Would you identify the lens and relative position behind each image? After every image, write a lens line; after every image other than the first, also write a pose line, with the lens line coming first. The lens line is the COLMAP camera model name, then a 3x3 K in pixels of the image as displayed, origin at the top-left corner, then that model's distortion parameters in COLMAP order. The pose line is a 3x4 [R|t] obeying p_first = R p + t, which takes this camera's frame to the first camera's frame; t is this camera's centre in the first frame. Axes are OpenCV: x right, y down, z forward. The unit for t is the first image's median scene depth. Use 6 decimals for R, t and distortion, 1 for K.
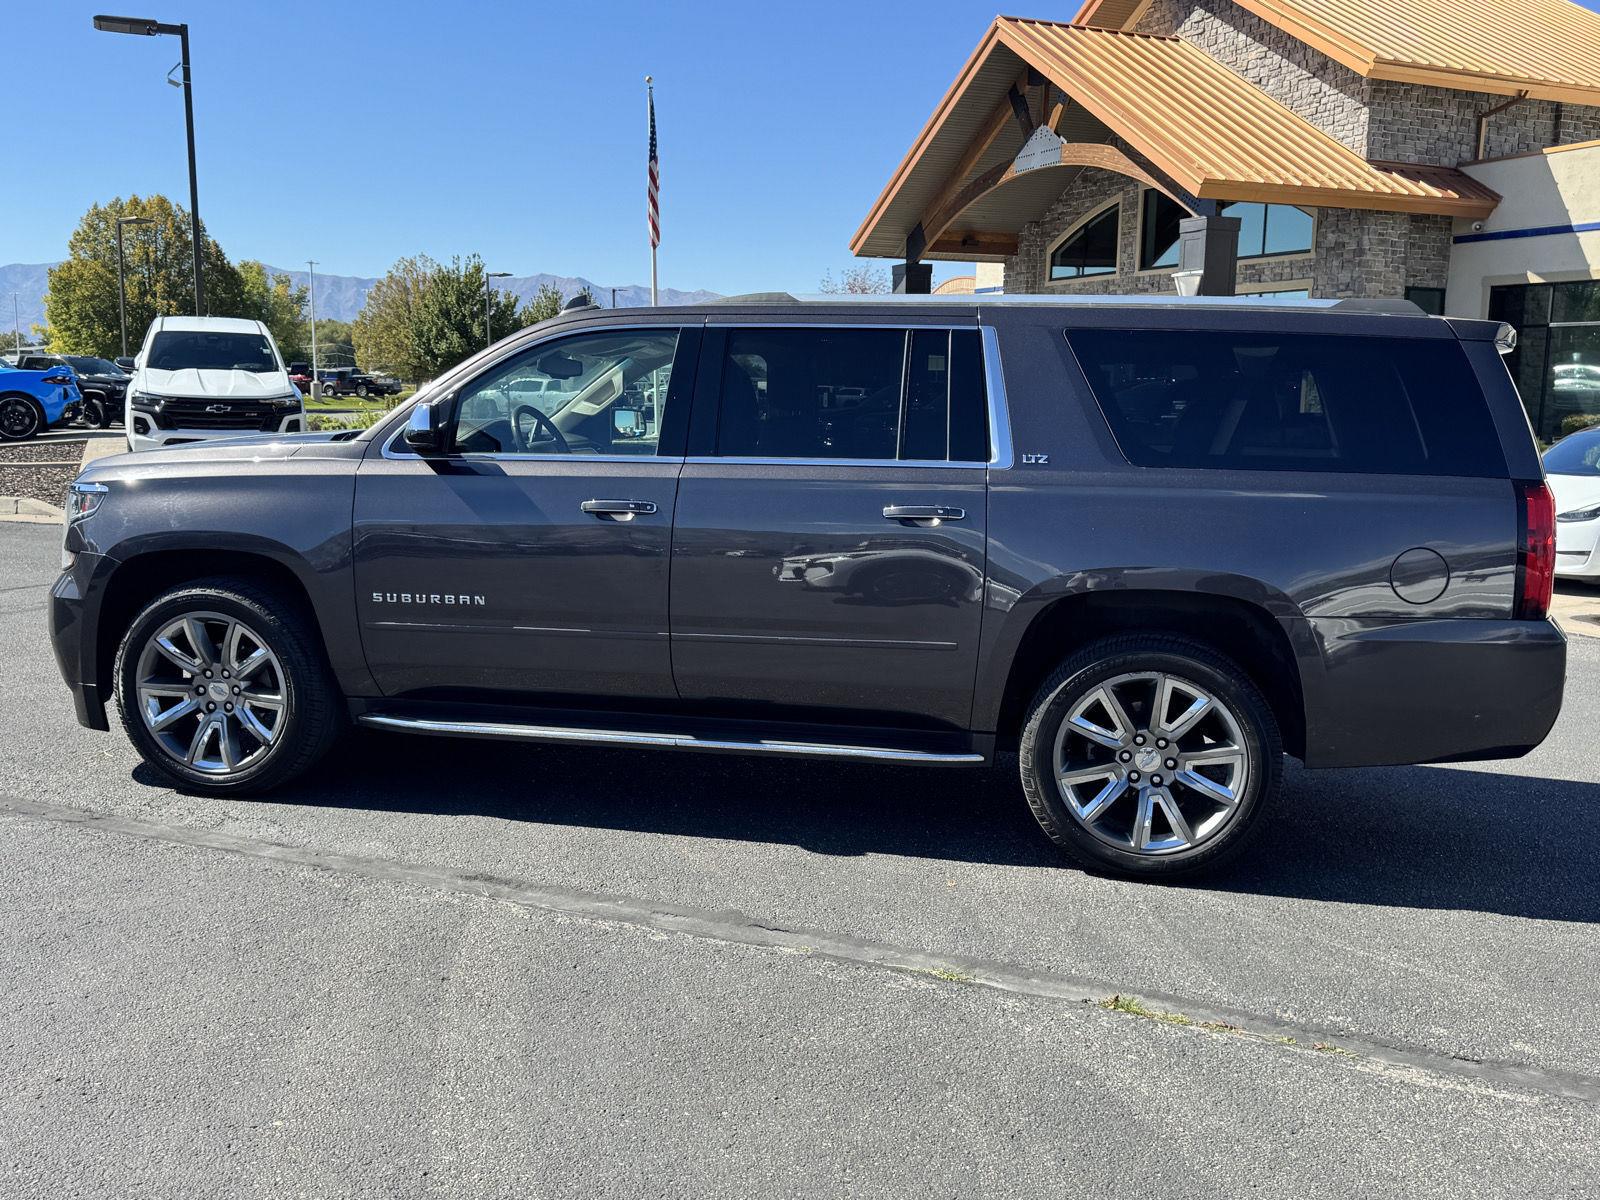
lens RADIAL K [[1379.4, 0, 818.0], [0, 1379.4, 597.2], [0, 0, 1]] dist [0.096221, -0.134284]
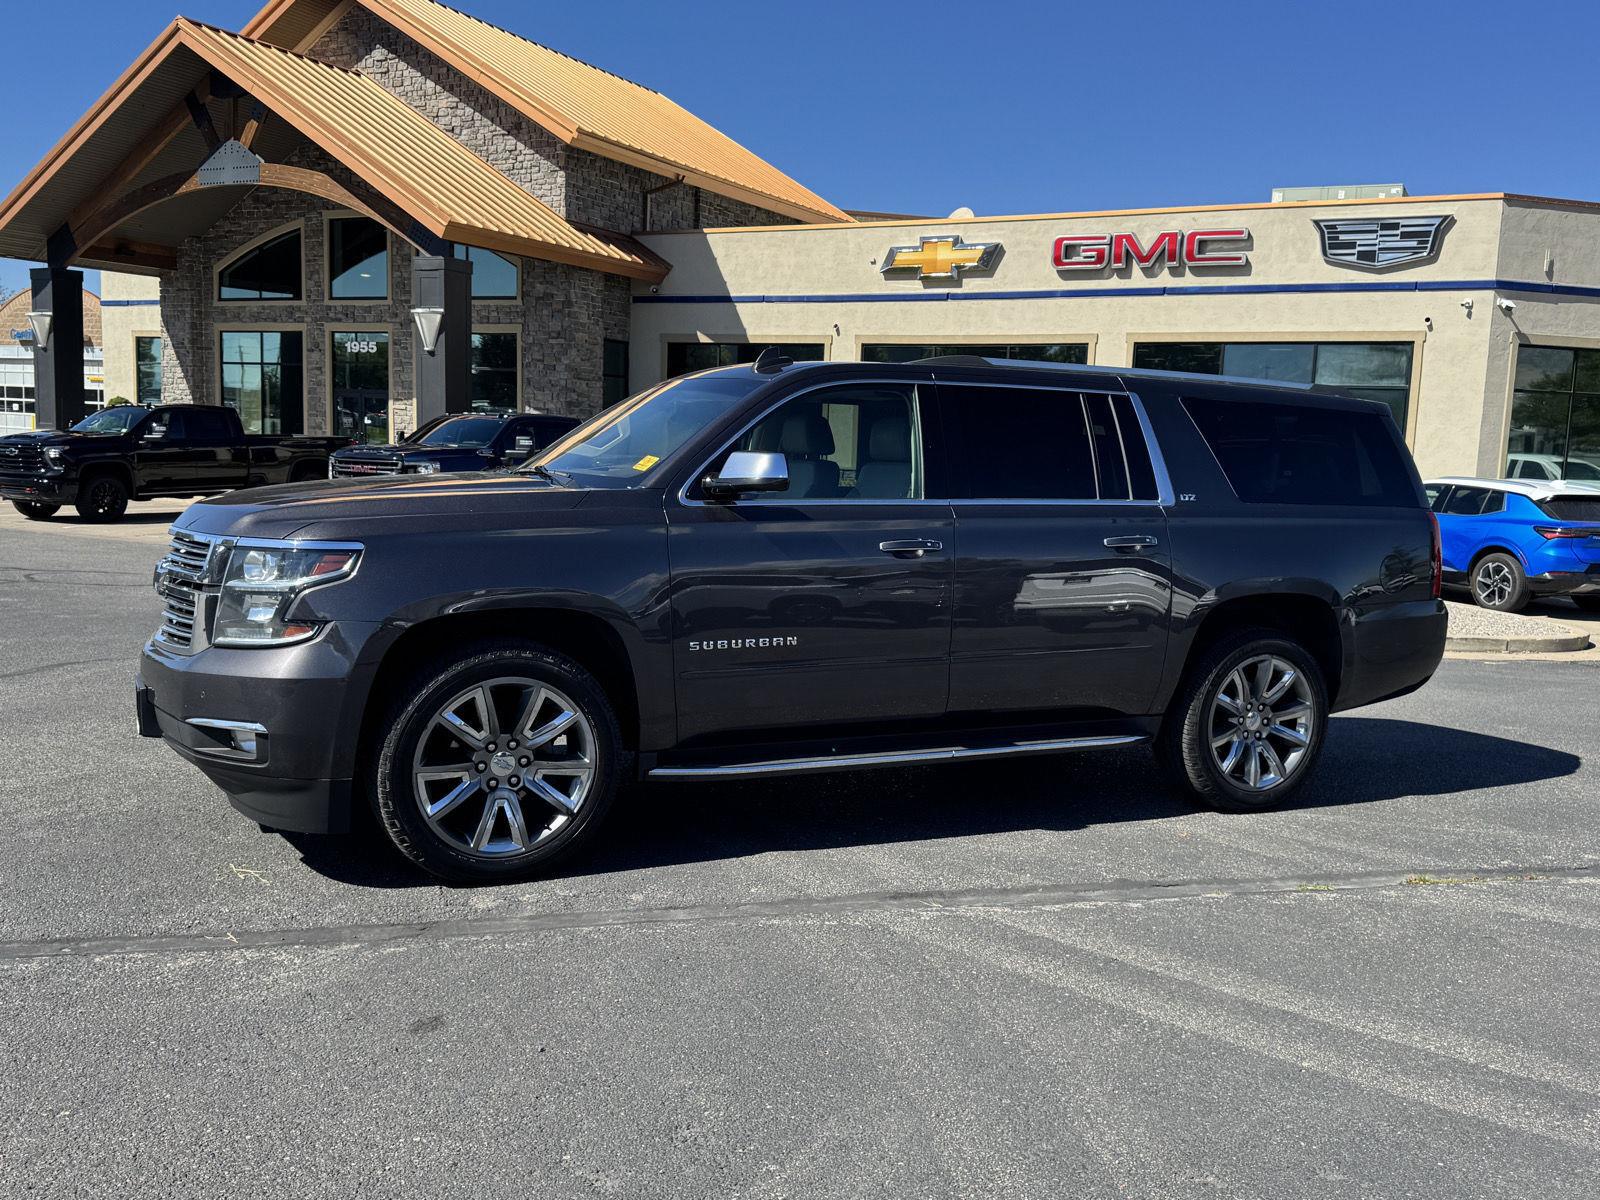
lens RADIAL K [[1377.0, 0, 795.4], [0, 1377.0, 607.3], [0, 0, 1]] dist [0.135887, -0.248891]
pose [[0.797610, -0.058856, 0.600296, -0.196678], [0.067723, 0.997673, 0.007834, -0.007030], [-0.599360, 0.034406, 0.799740, 0.039765]]
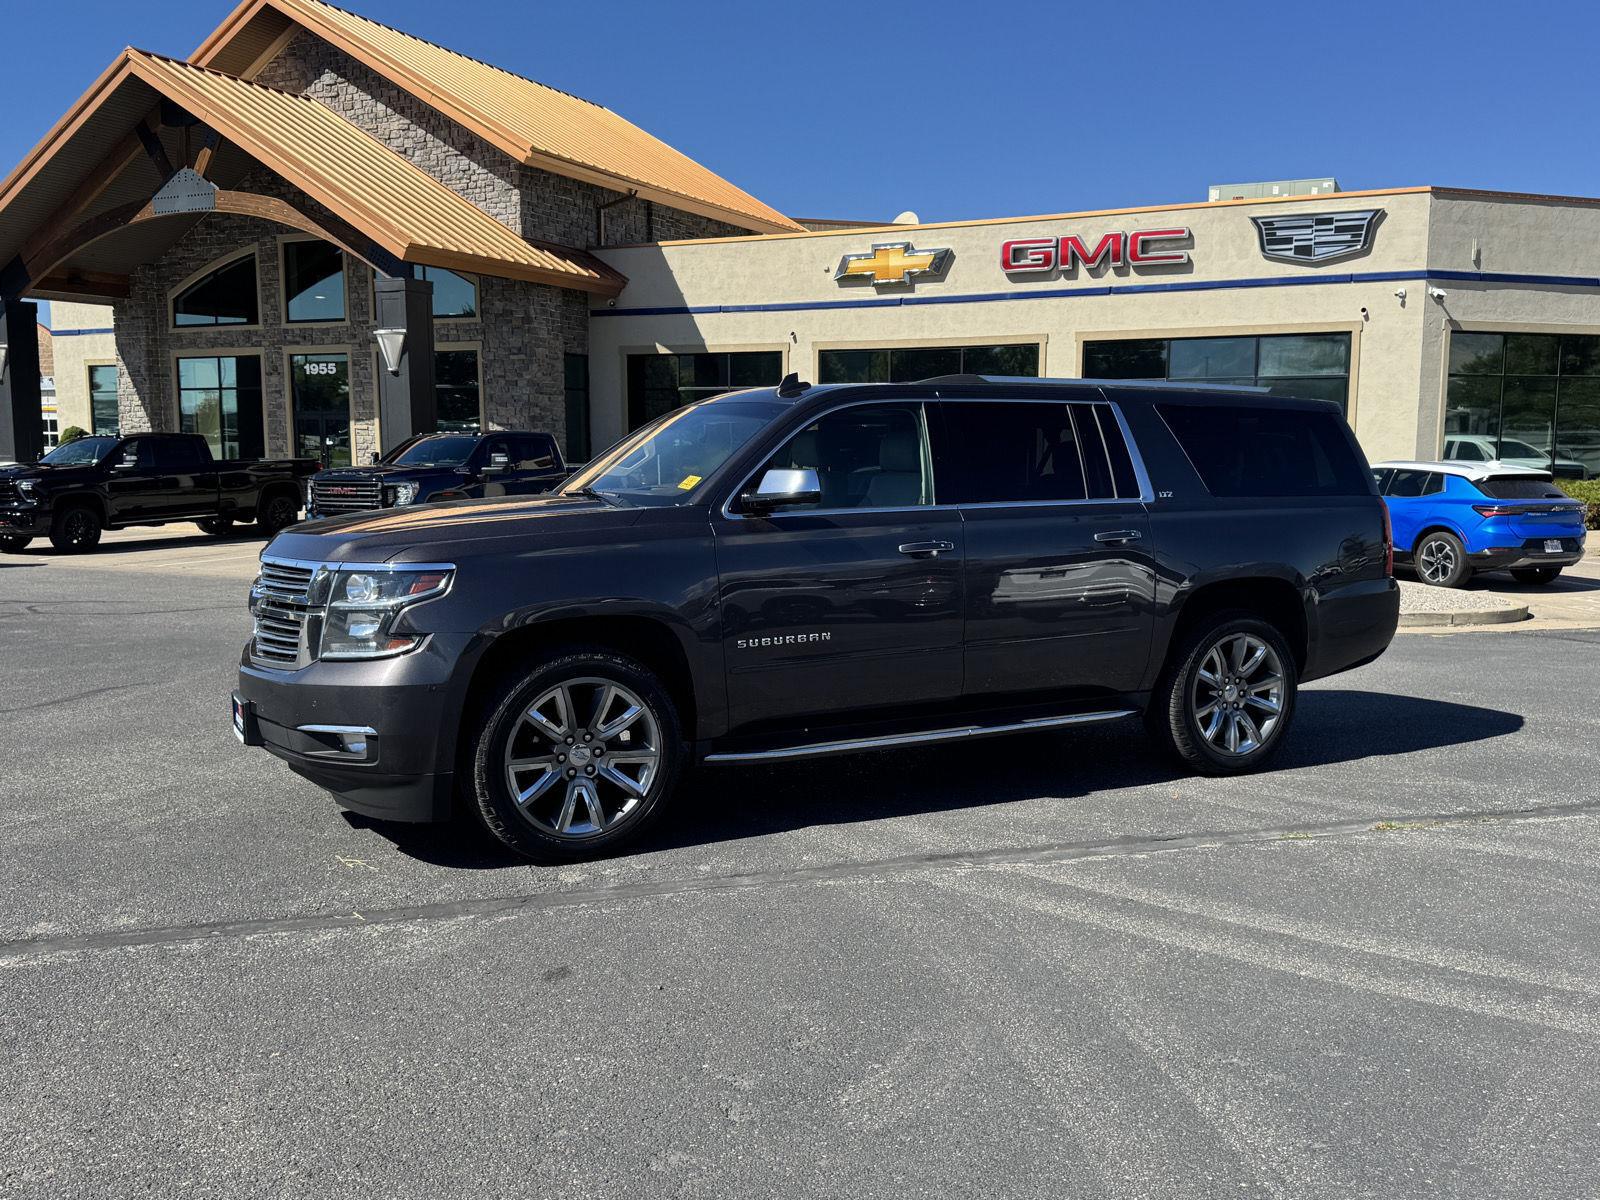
lens RADIAL K [[1373.6, 0, 797.7], [0, 1373.6, 603.7], [0, 0, 1]] dist [0.160781, -0.314594]
pose [[0.773824, -0.086513, 0.627465, -0.225148], [0.106341, 0.994312, 0.005947, -0.007837], [-0.624410, 0.062123, 0.778622, 0.026501]]
